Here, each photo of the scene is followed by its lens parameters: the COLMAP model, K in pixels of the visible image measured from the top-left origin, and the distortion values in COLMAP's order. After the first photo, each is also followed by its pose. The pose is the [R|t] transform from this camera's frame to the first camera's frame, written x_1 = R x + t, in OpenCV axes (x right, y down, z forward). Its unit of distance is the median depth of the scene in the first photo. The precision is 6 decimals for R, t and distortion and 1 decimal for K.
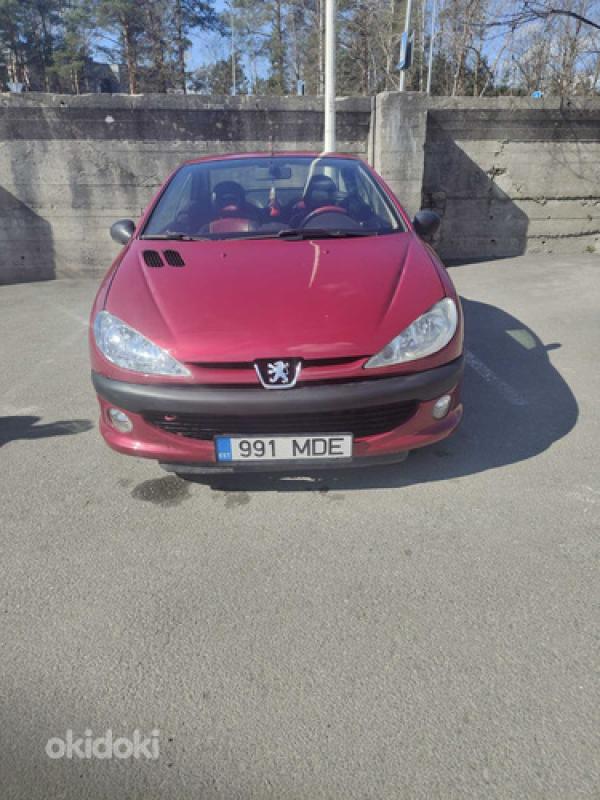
lens RADIAL K [[560.8, 0, 301.2], [0, 560.8, 406.8], [0, 0, 1]] dist [0.003655, 0.000288]
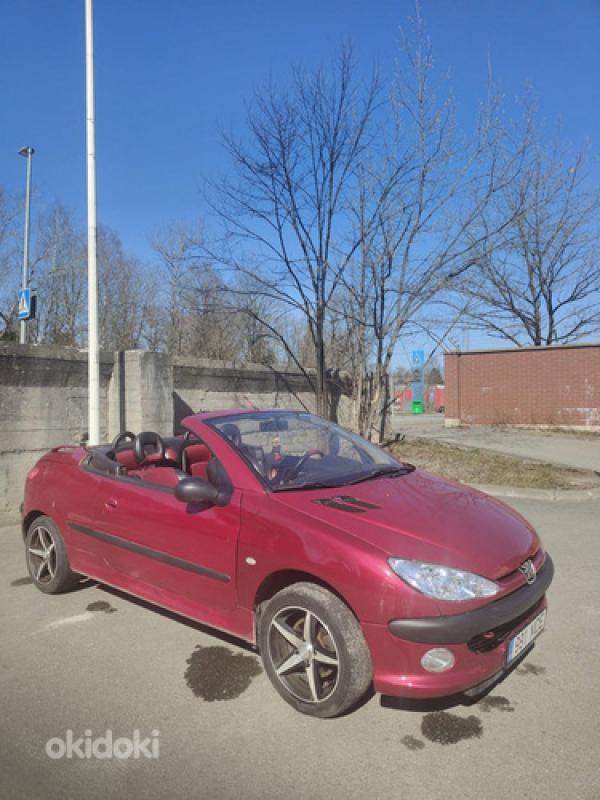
lens RADIAL K [[560.8, 0, 297.8], [0, 560.8, 400.1], [0, 0, 1]] dist [0.003655, 0.000288]
pose [[0.659477, 0.007153, 0.751691, -0.442909], [0.289679, 0.920310, -0.262900, -0.075819], [-0.693669, 0.391126, 0.604851, 0.131983]]
